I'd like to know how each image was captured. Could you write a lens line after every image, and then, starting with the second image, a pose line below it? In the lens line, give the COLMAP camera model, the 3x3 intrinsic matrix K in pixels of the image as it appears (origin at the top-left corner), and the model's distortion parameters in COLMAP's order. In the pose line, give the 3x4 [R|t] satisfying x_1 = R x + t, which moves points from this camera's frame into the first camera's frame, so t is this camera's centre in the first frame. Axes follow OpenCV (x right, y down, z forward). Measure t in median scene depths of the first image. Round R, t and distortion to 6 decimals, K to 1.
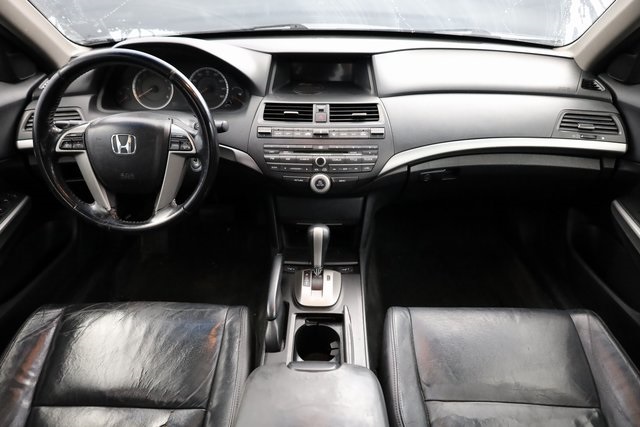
lens RADIAL K [[440.3, 0, 323.2], [0, 440.3, 218.6], [0, 0, 1]] dist [0.018074, 0.002647]
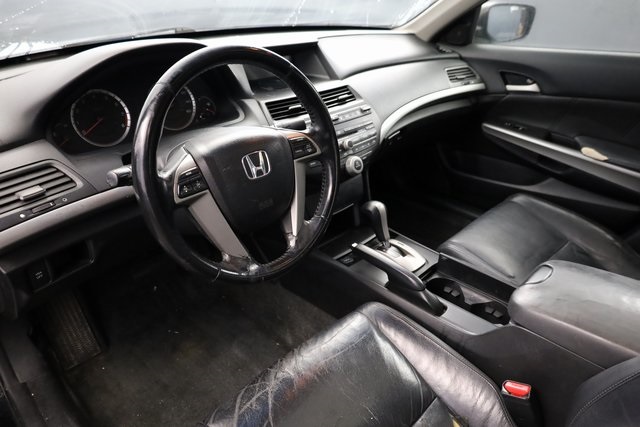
lens RADIAL K [[440.3, 0, 314.2], [0, 440.3, 215.1], [0, 0, 1]] dist [0.018074, 0.002647]
pose [[0.686754, -0.337755, 0.643654, -0.752152], [0.369221, 0.924840, 0.091361, -0.099701], [-0.626135, 0.174908, 0.759844, 0.303190]]
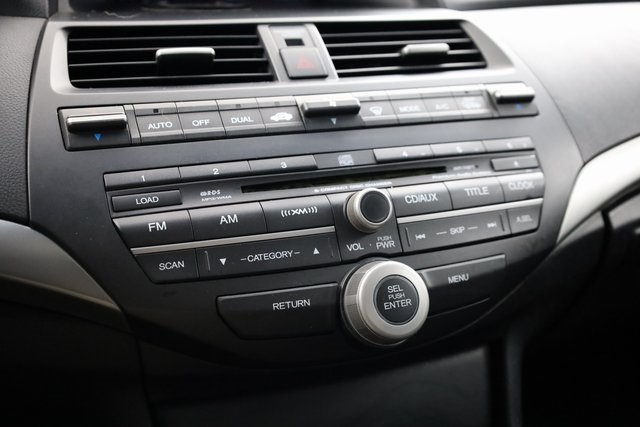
lens RADIAL K [[834.5, 0, 323.2], [0, 834.5, 209.3], [0, 0, 1]] dist [0.002451, 0.000000]
pose [[0.912130, -0.107807, 0.395470, -0.202854], [0.223284, 0.939767, -0.258808, -0.018791], [-0.343749, 0.324369, 0.881262, 0.601771]]
